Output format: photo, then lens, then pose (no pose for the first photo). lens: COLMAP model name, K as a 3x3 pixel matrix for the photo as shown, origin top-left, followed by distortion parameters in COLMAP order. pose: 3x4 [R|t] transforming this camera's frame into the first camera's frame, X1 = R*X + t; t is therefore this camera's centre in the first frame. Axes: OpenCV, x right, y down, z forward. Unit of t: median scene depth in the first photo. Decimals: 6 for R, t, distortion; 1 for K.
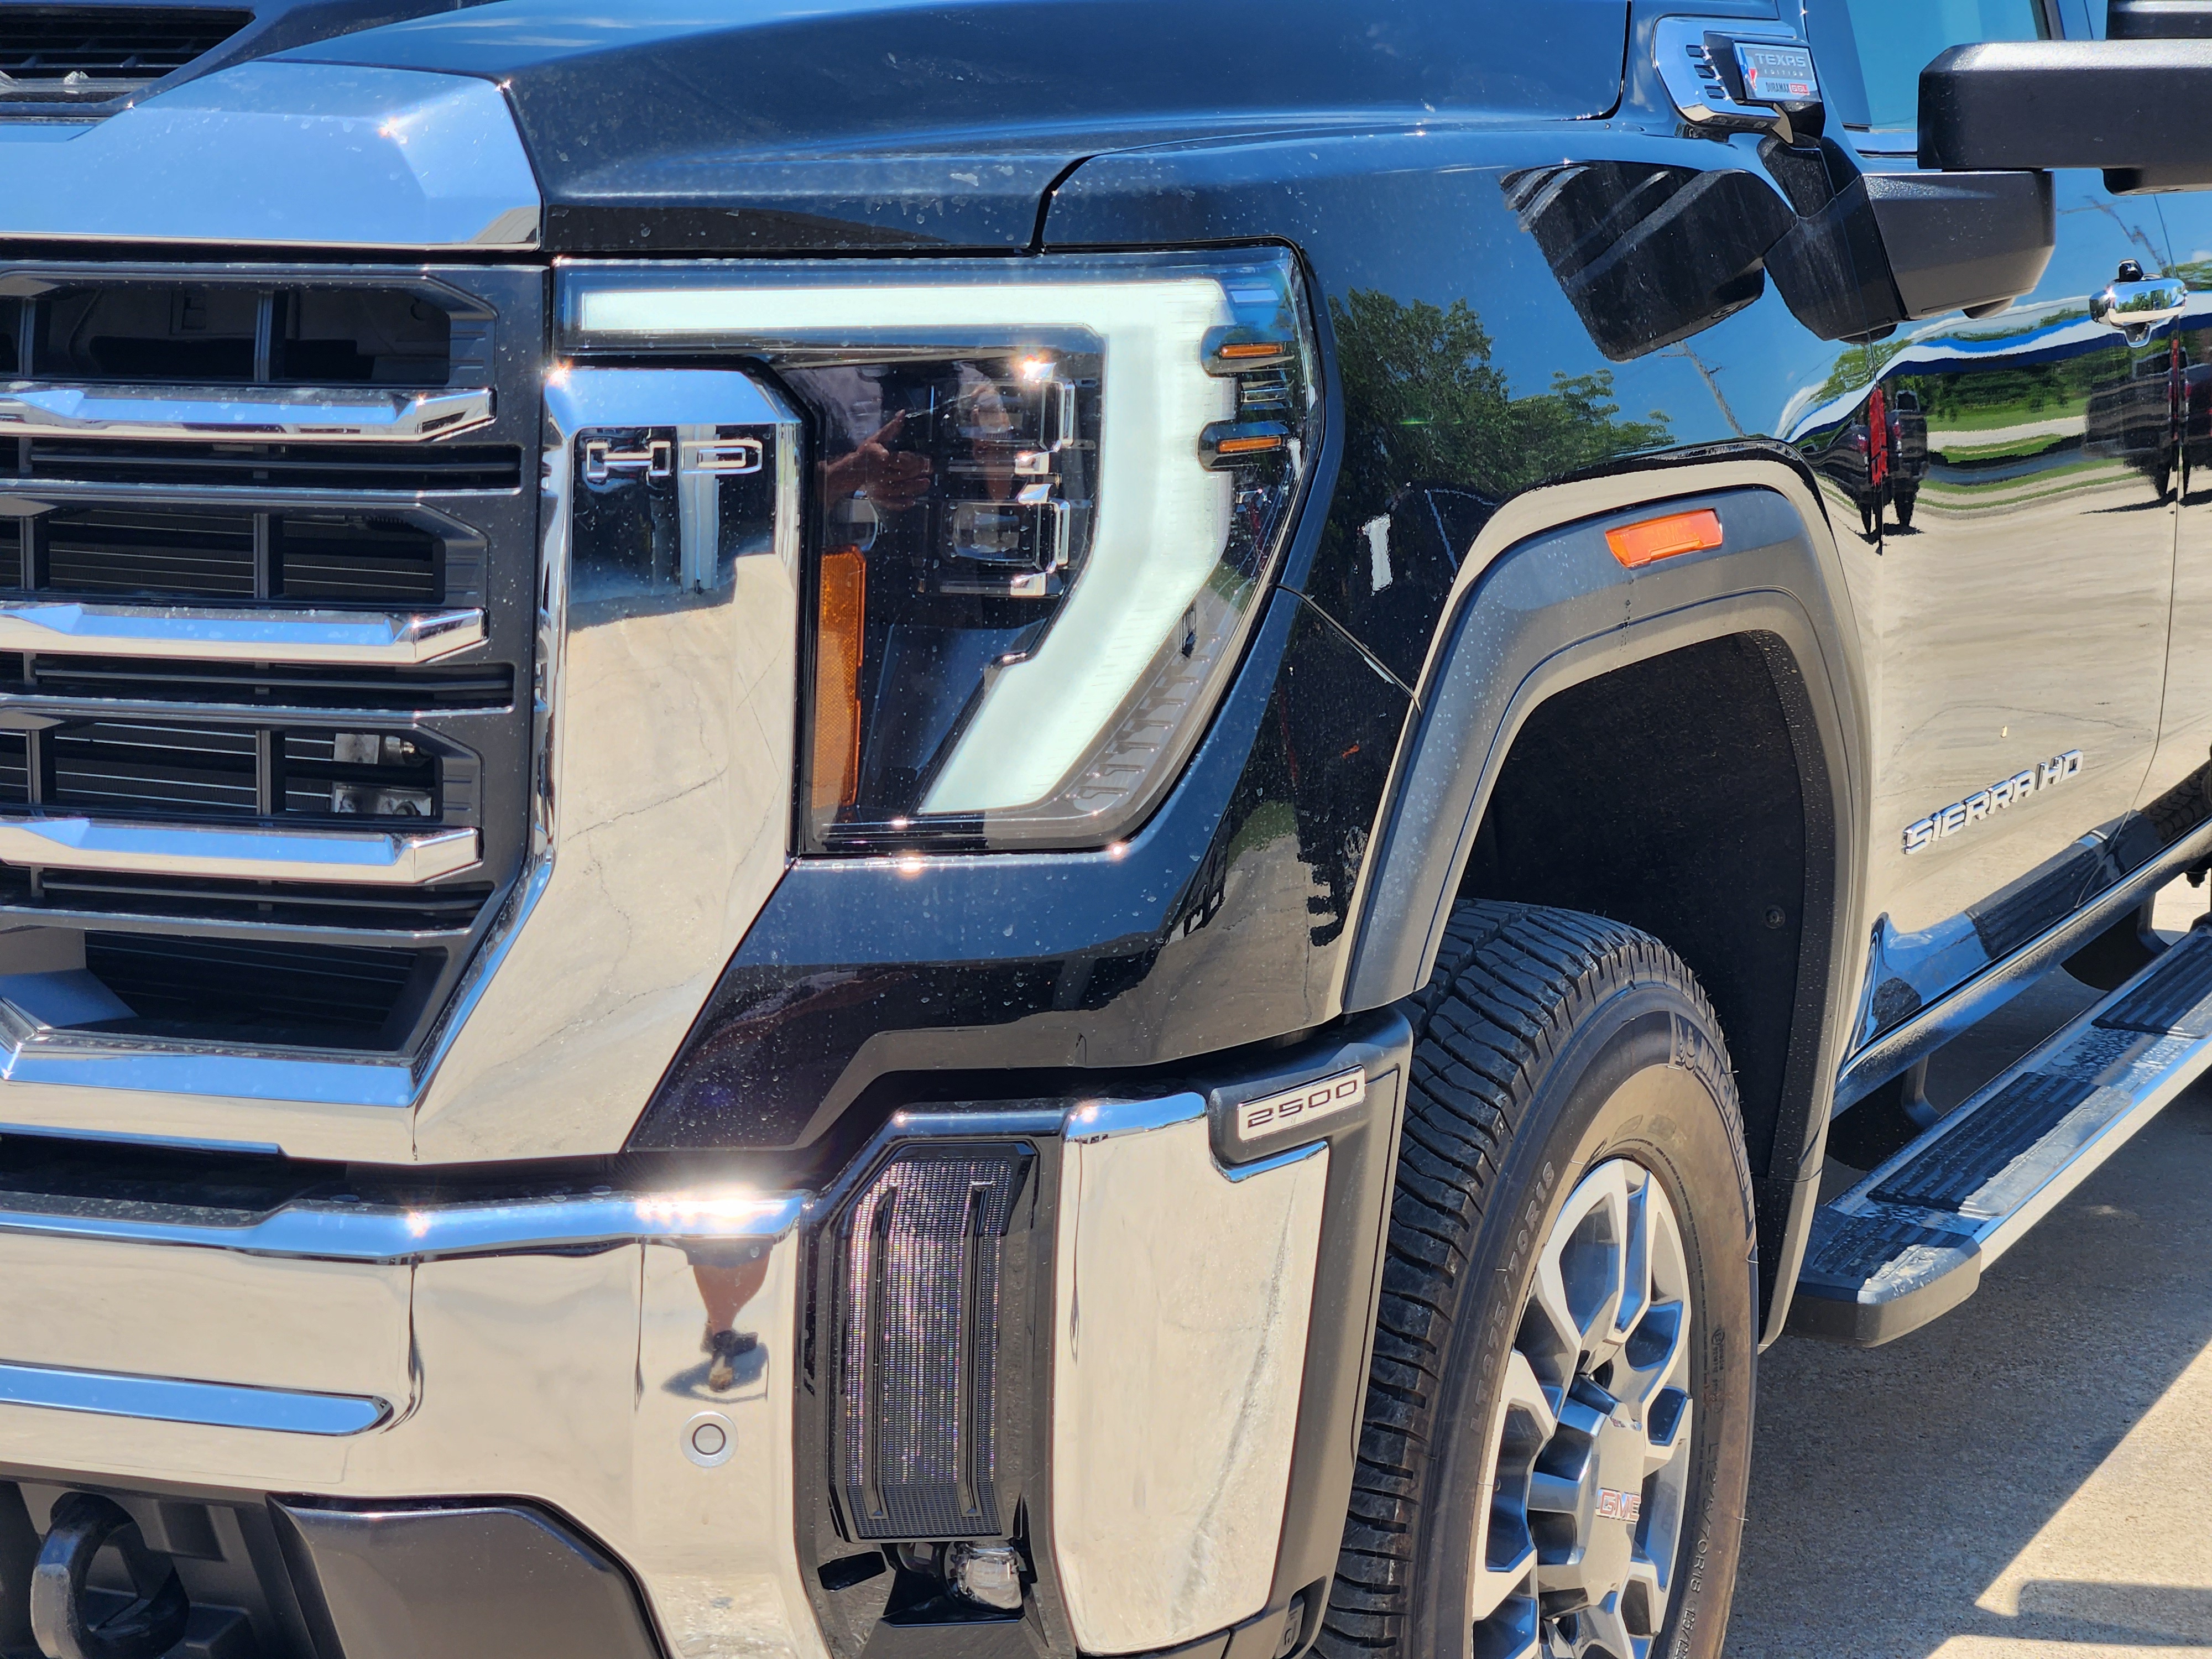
lens RADIAL K [[4358.7, 0, 1104.0], [0, 4358.7, 908.1], [0, 0, 1]] dist [-0.036840, 0.381433]
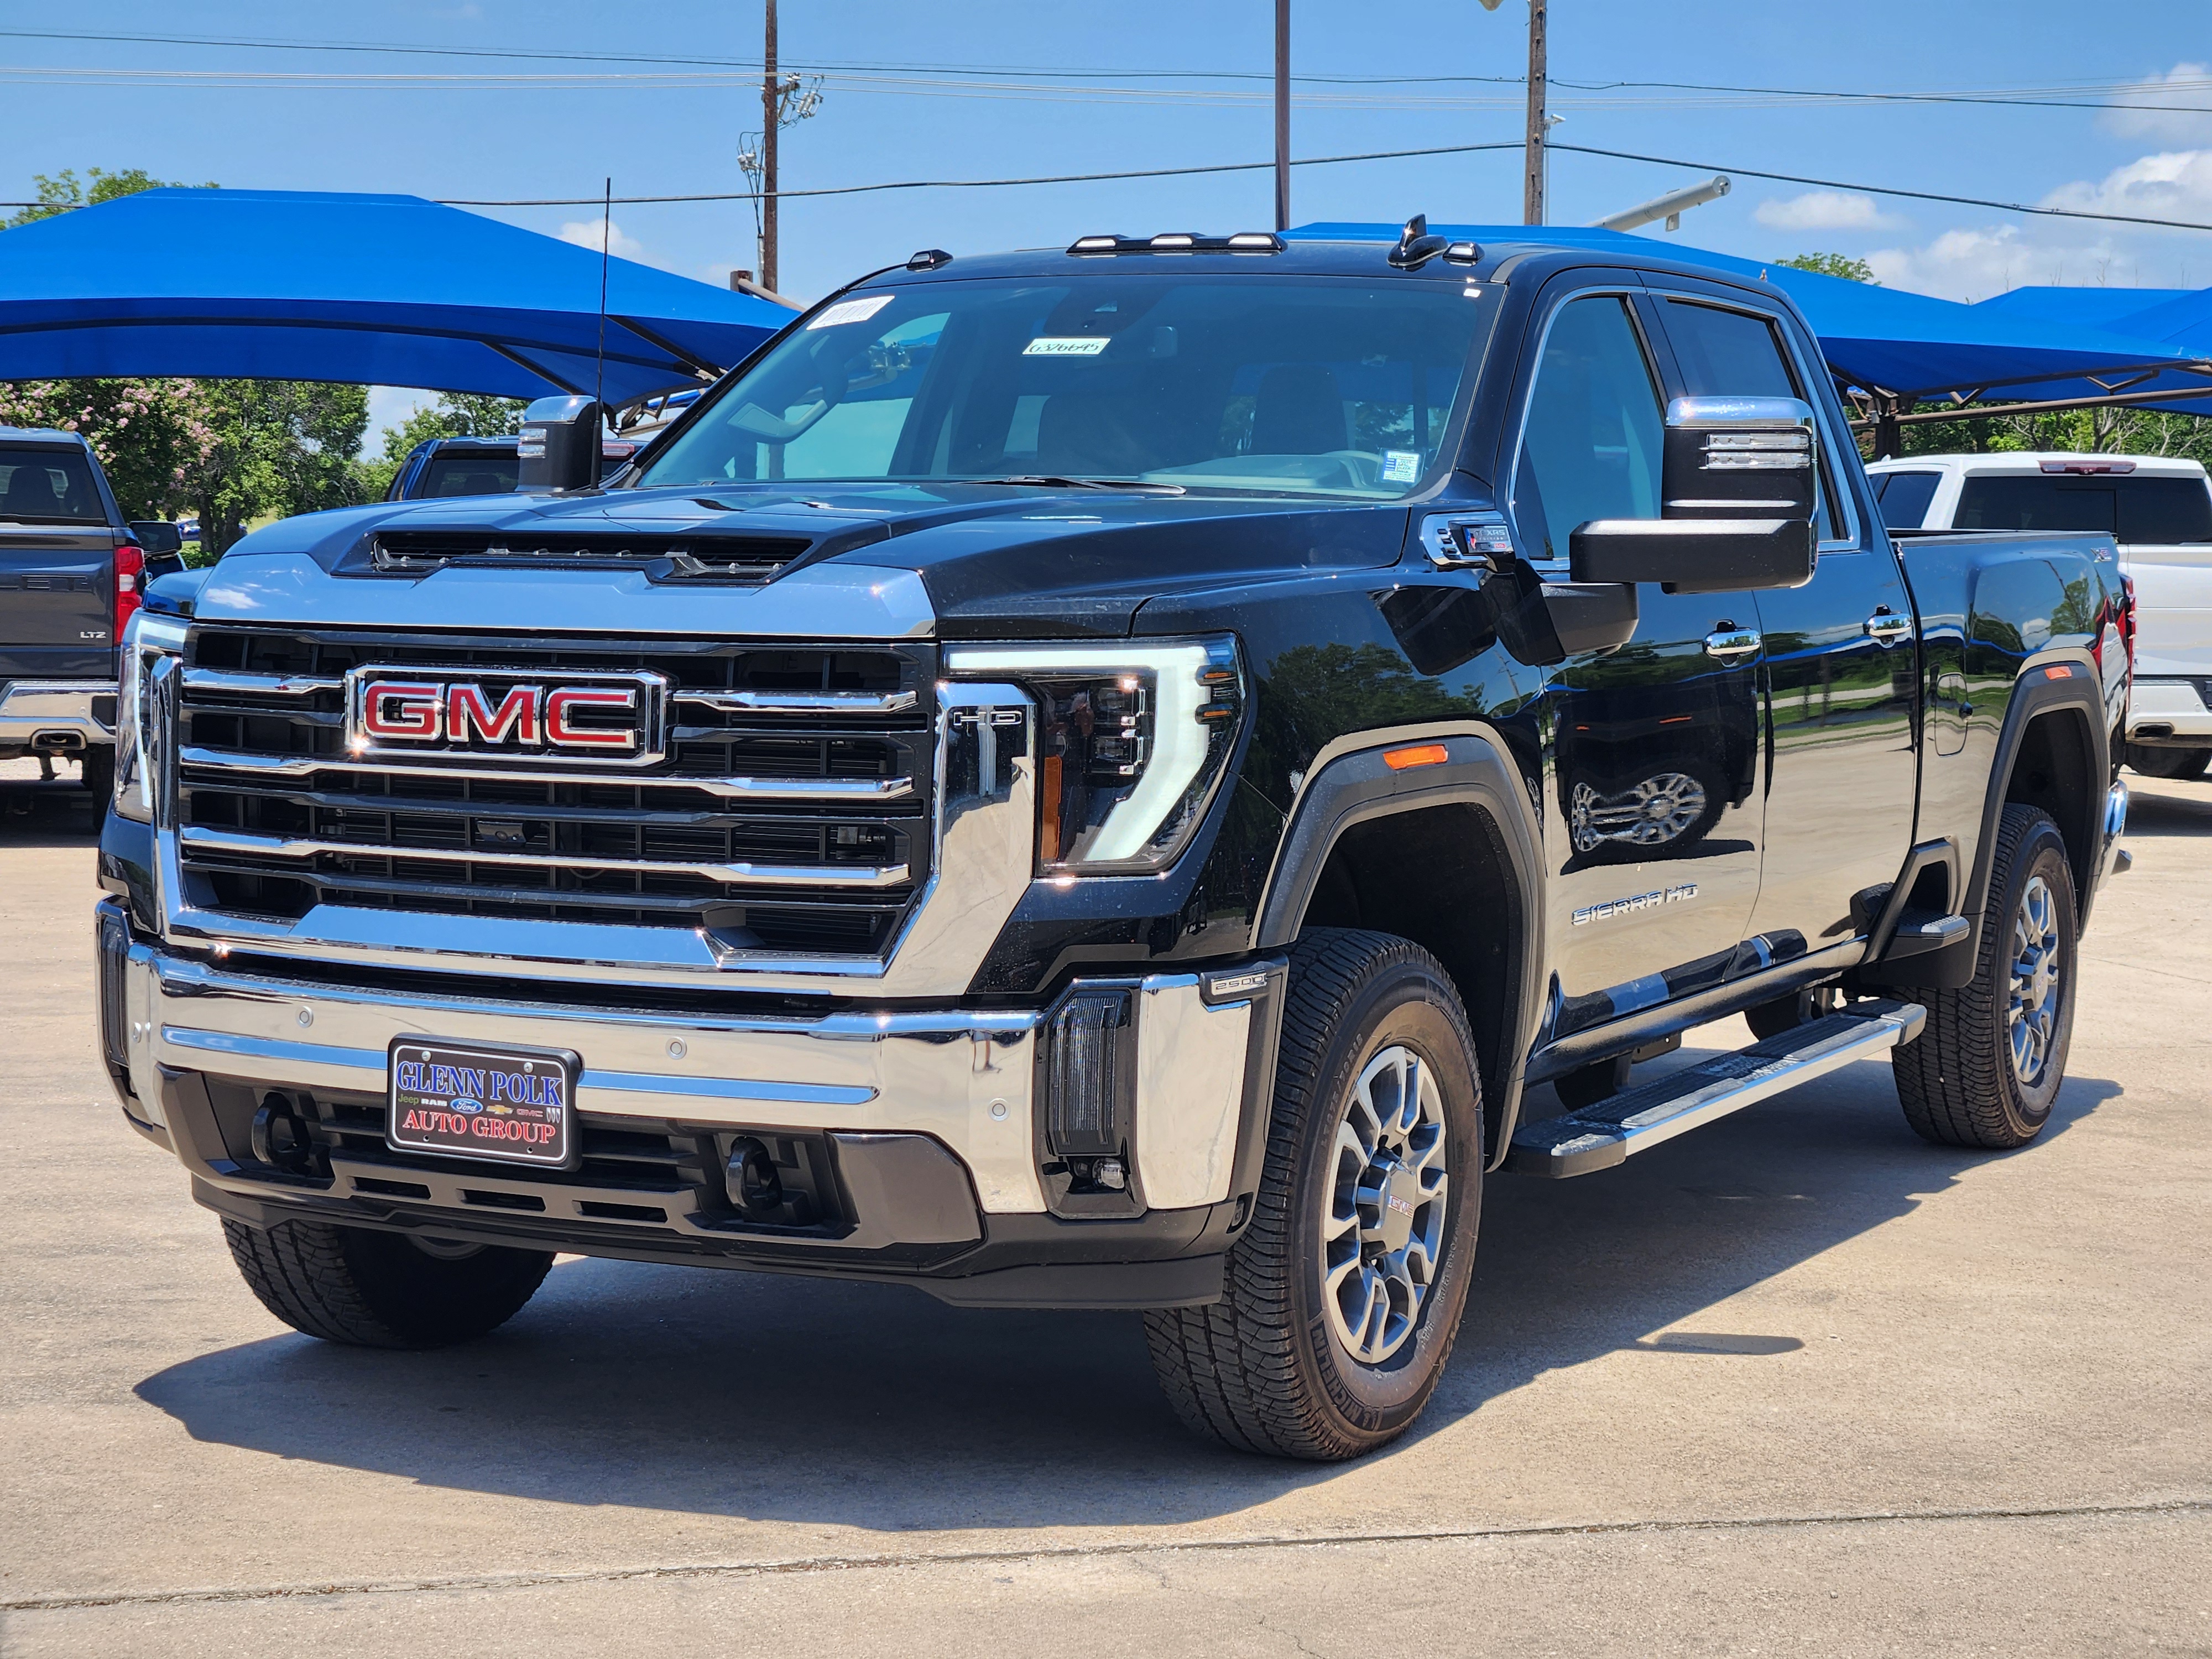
lens RADIAL K [[4459.6, 0, 1106.0], [0, 4459.6, 829.5], [0, 0, 1]] dist [-0.801963, 13.689029]
pose [[0.999753, -0.002007, -0.022137, 0.026598], [0.000075, 0.996213, -0.086942, 0.178014], [0.022227, 0.086918, 0.995967, -1.503449]]
